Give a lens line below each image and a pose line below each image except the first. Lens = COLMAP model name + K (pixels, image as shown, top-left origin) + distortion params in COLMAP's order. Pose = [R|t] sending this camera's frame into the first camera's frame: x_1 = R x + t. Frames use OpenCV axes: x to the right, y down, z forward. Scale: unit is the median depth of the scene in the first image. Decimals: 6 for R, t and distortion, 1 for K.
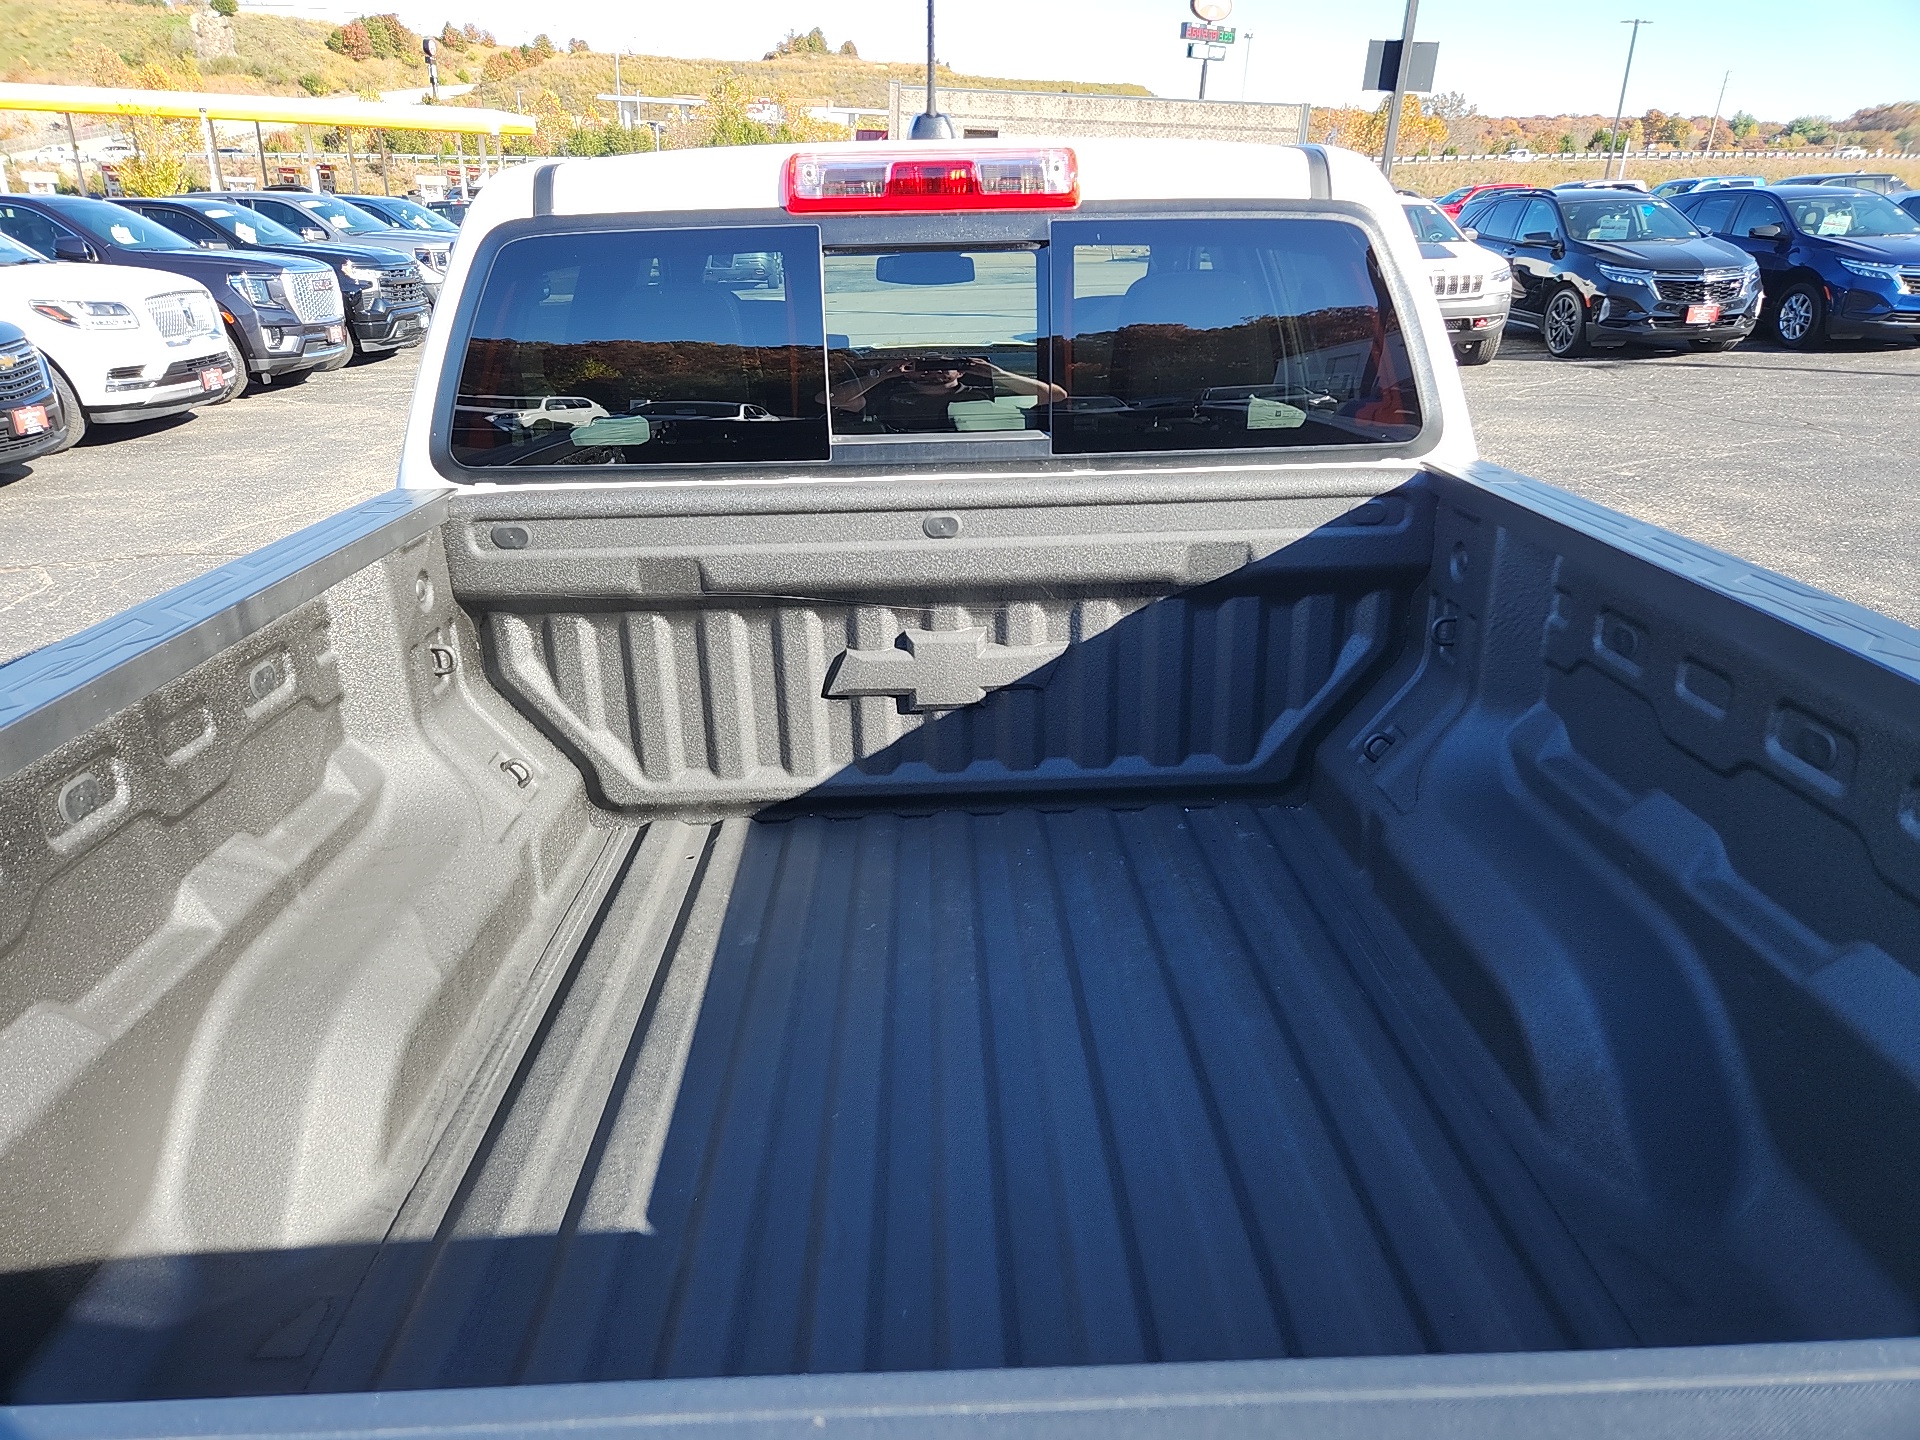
lens RADIAL K [[1274.4, 0, 963.8], [0, 1274.4, 701.0], [0, 0, 1]] dist [0.065157, -0.054539]
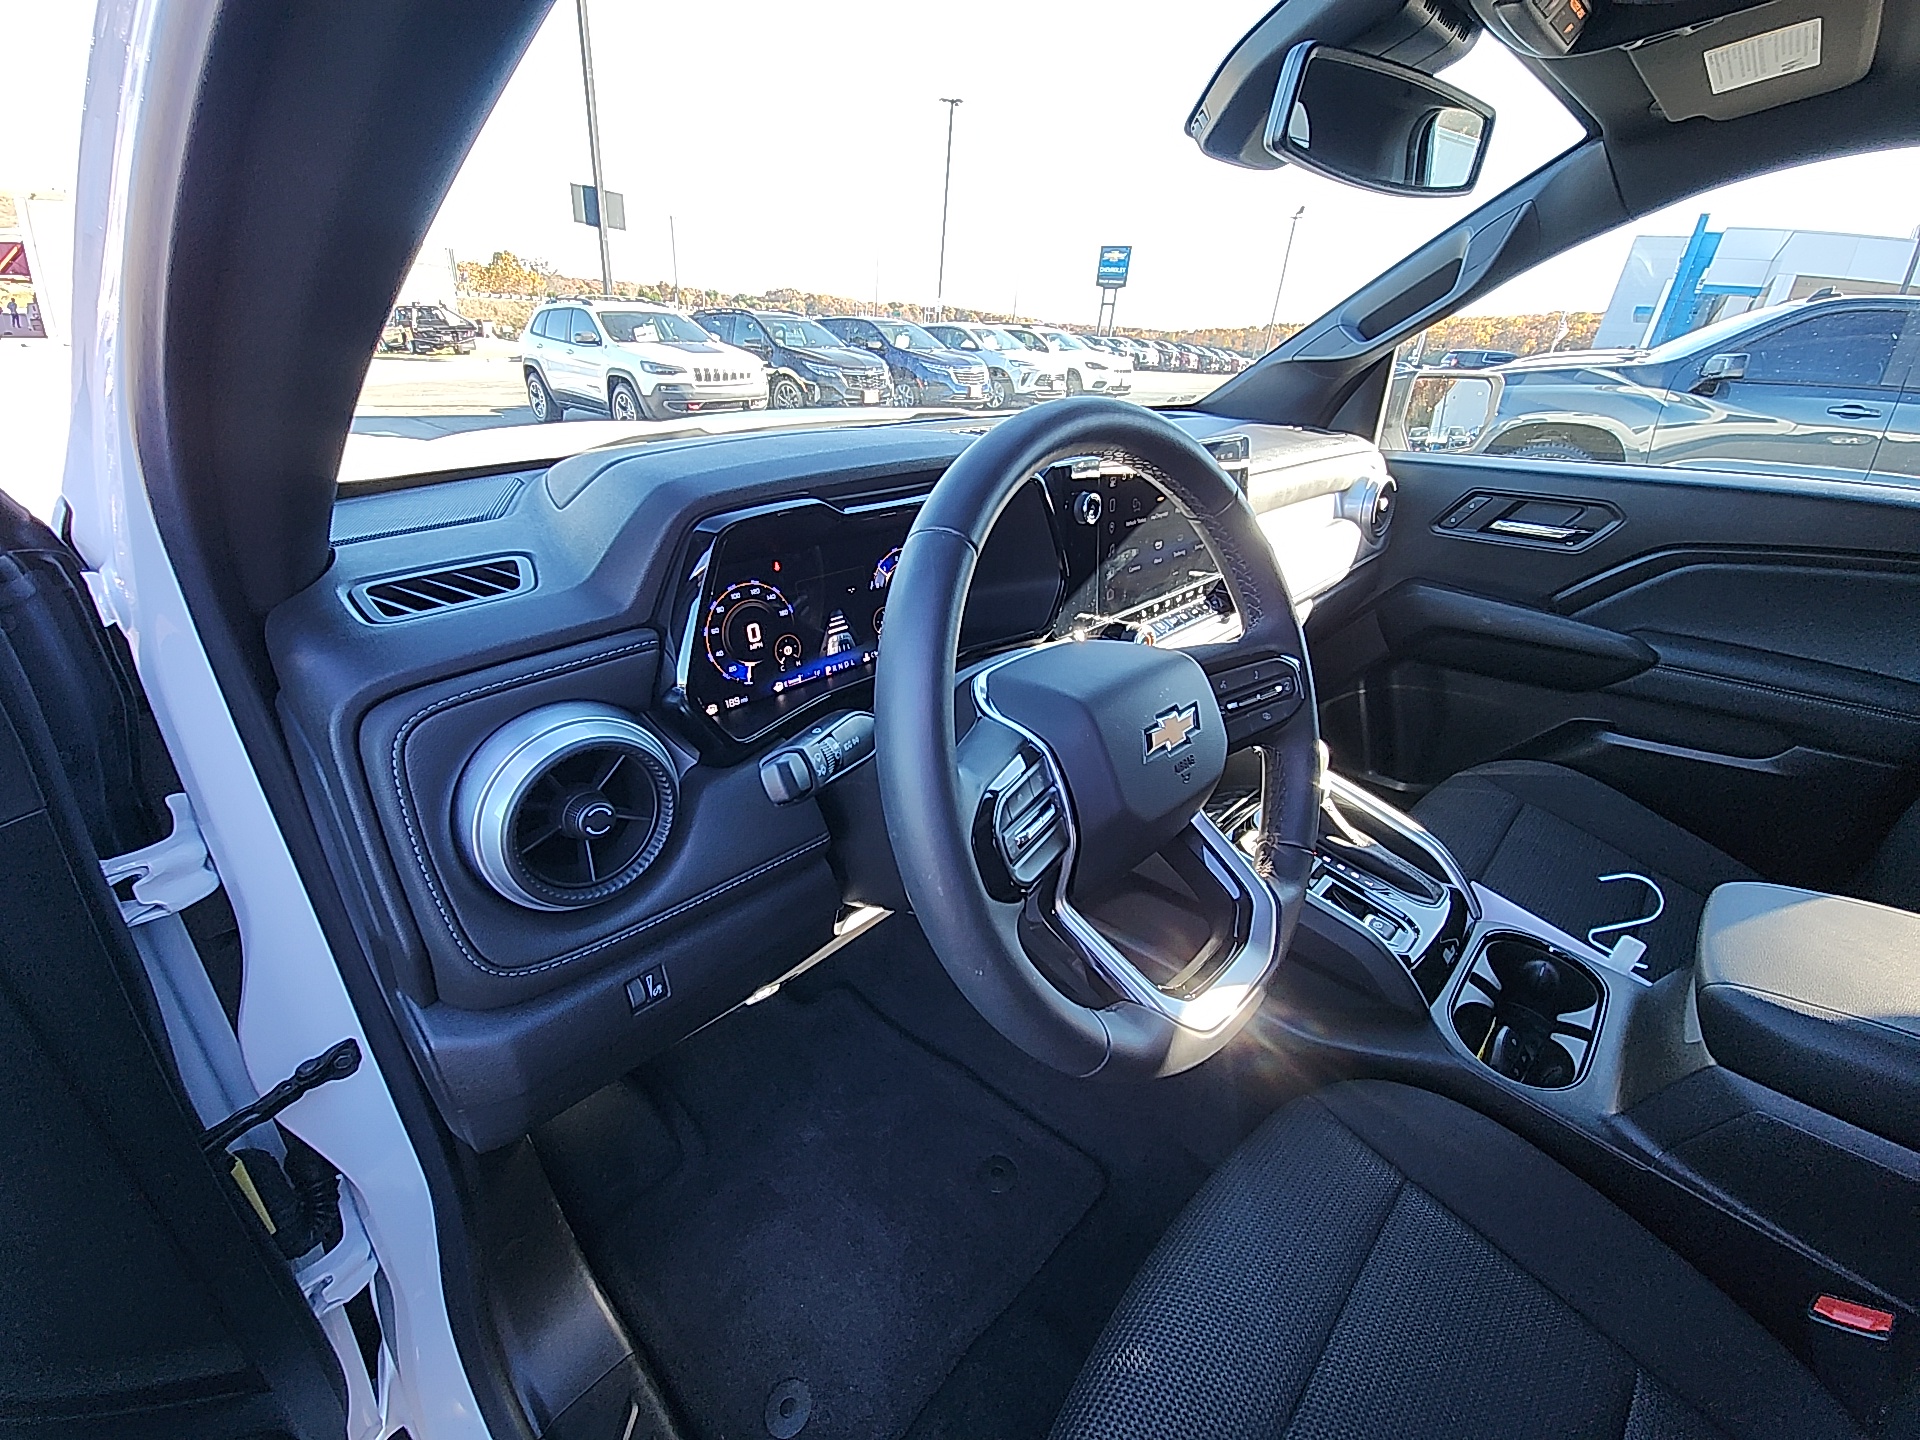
lens RADIAL K [[775.6, 0, 948.0], [0, 775.6, 705.7], [0, 0, 1]] dist [0.014912, -0.011132]
pose [[0.721723, -0.267310, 0.638483, -0.051189], [0.216346, 0.963323, 0.158758, -0.055807], [-0.657503, 0.023554, 0.753084, 0.198685]]
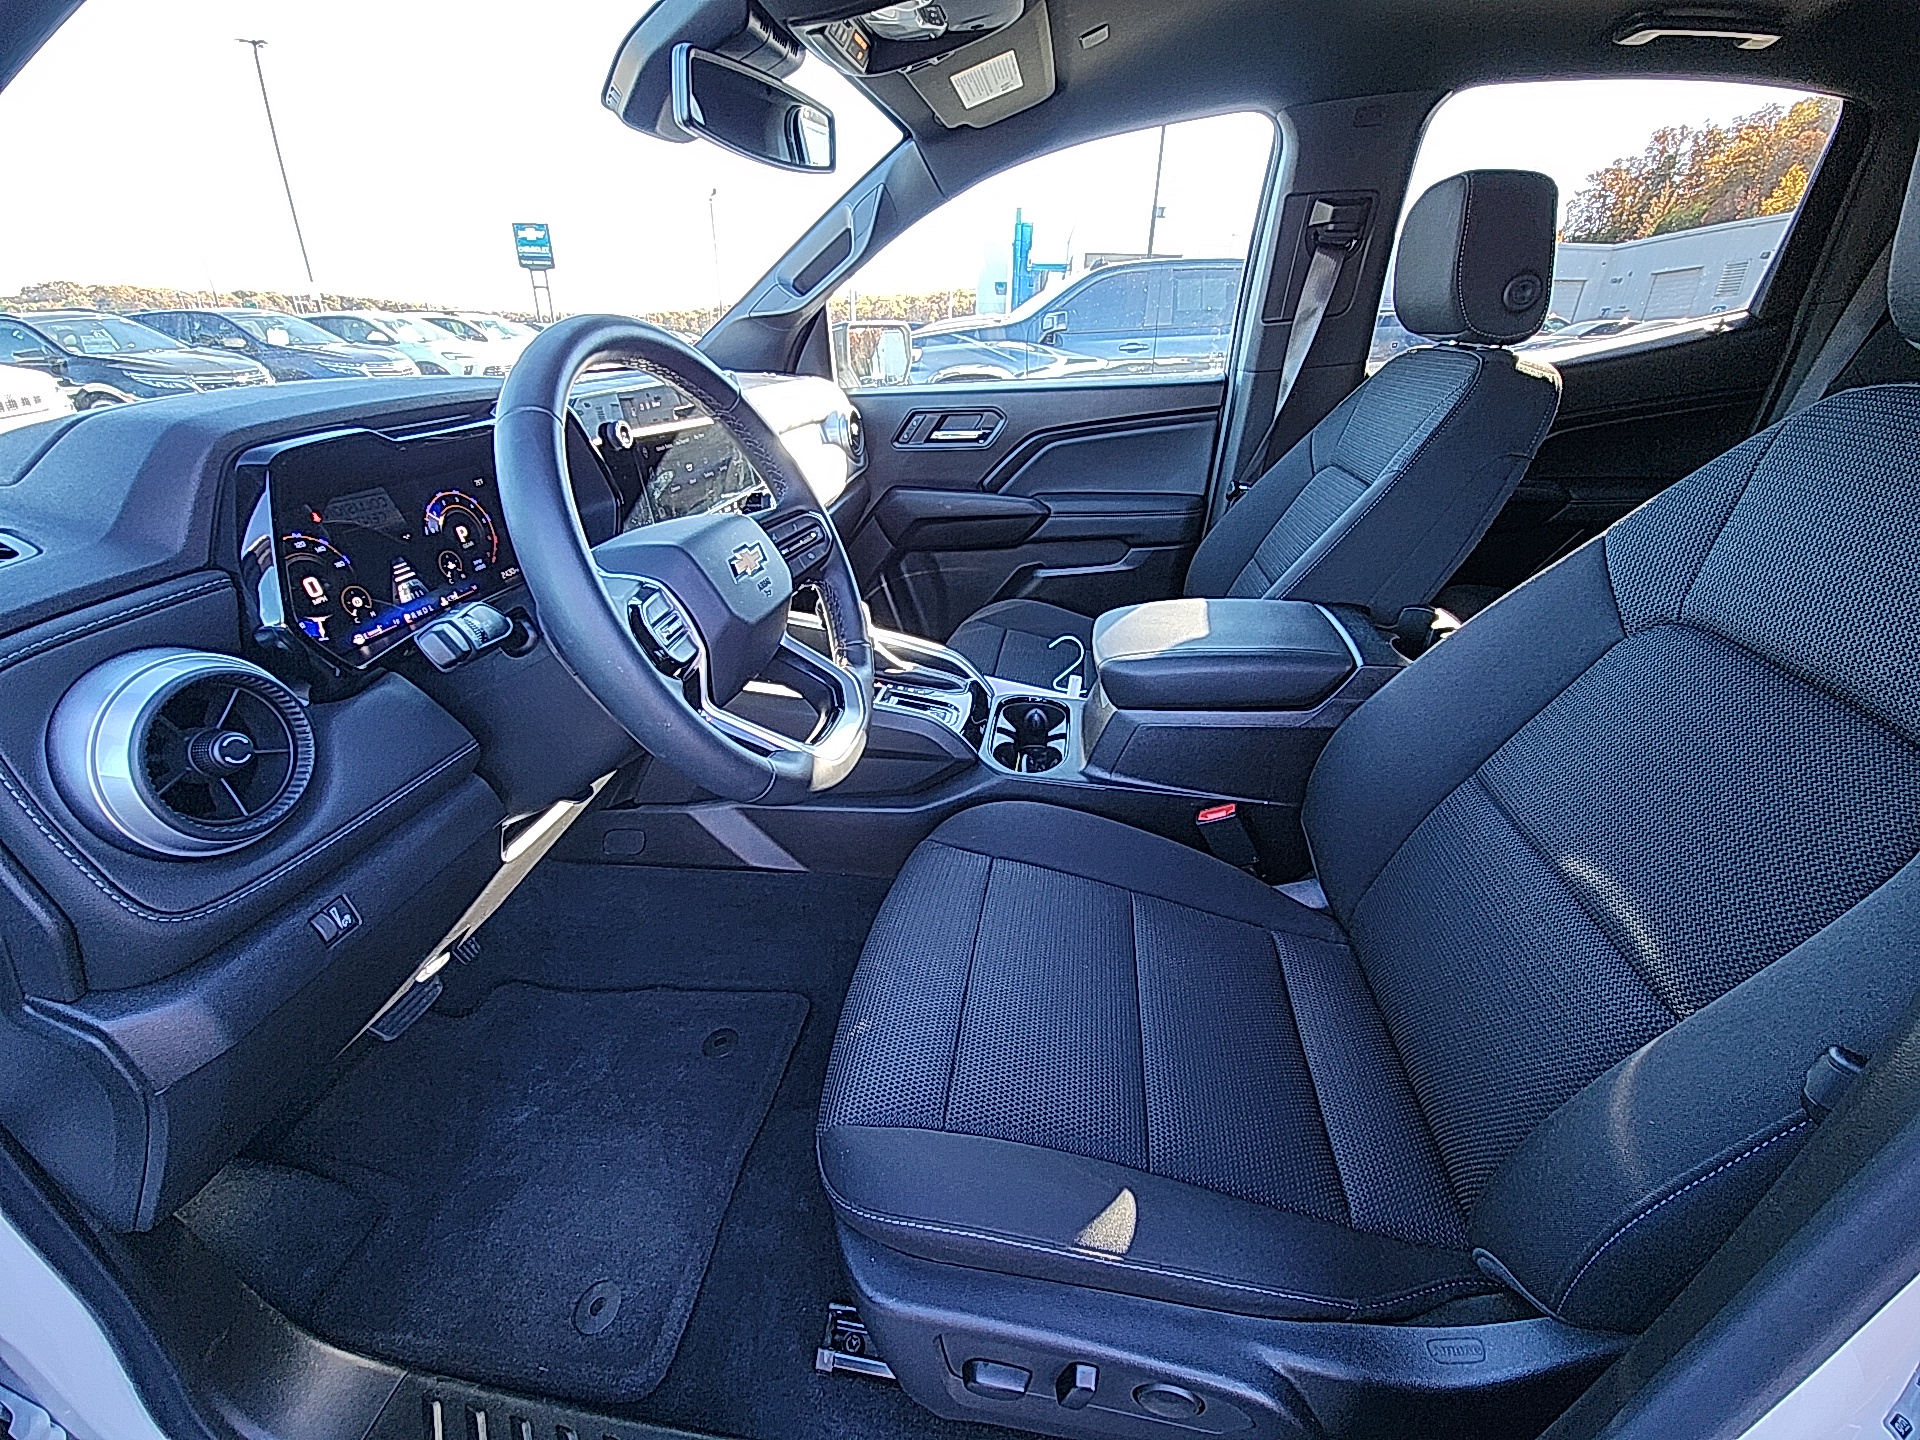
lens RADIAL K [[775.6, 0, 954.7], [0, 775.6, 706.9], [0, 0, 1]] dist [0.014912, -0.011132]
pose [[0.188558, -0.425103, 0.885287, -0.062067], [0.364807, 0.867273, 0.338752, -0.051879], [-0.911790, 0.259084, 0.318612, 0.195182]]
